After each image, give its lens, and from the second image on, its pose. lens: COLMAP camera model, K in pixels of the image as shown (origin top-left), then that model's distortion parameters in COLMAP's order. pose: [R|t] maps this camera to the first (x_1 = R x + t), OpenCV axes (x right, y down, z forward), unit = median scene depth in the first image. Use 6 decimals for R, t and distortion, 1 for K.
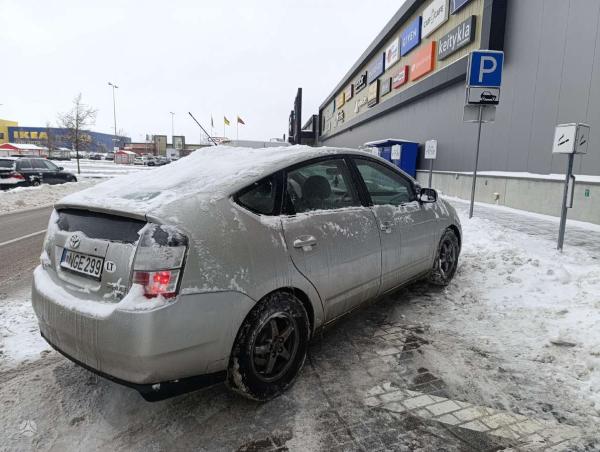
lens RADIAL K [[412.5, 0, 300.3], [0, 412.5, 225.3], [0, 0, 1]] dist [0.016592, -0.023156]
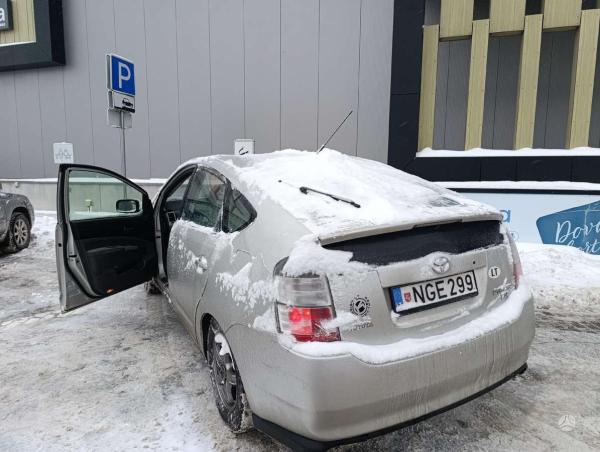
lens RADIAL K [[412.5, 0, 301.4], [0, 412.5, 228.4], [0, 0, 1]] dist [0.016592, -0.023156]
pose [[0.358083, -0.131621, 0.924366, -0.950536], [0.138720, 0.986526, 0.086735, -0.095056], [-0.923327, 0.097170, 0.371517, 0.654294]]
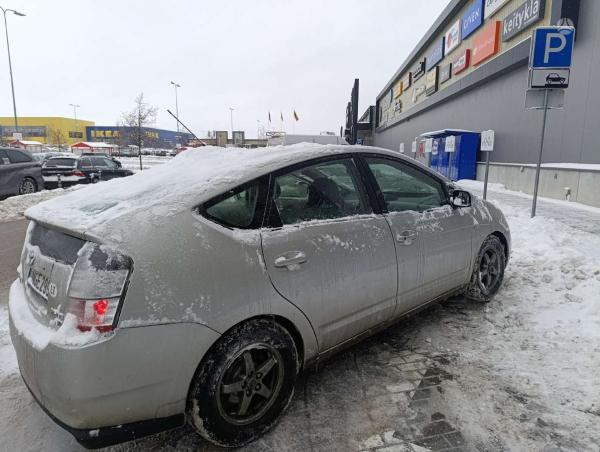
lens RADIAL K [[412.5, 0, 300.0], [0, 412.5, 224.8], [0, 0, 1]] dist [0.016592, -0.023156]
pose [[0.989816, 0.007162, -0.142174, 0.115595], [-0.004905, 0.999857, 0.016214, -0.034660], [0.142270, -0.015351, 0.989709, 0.127992]]
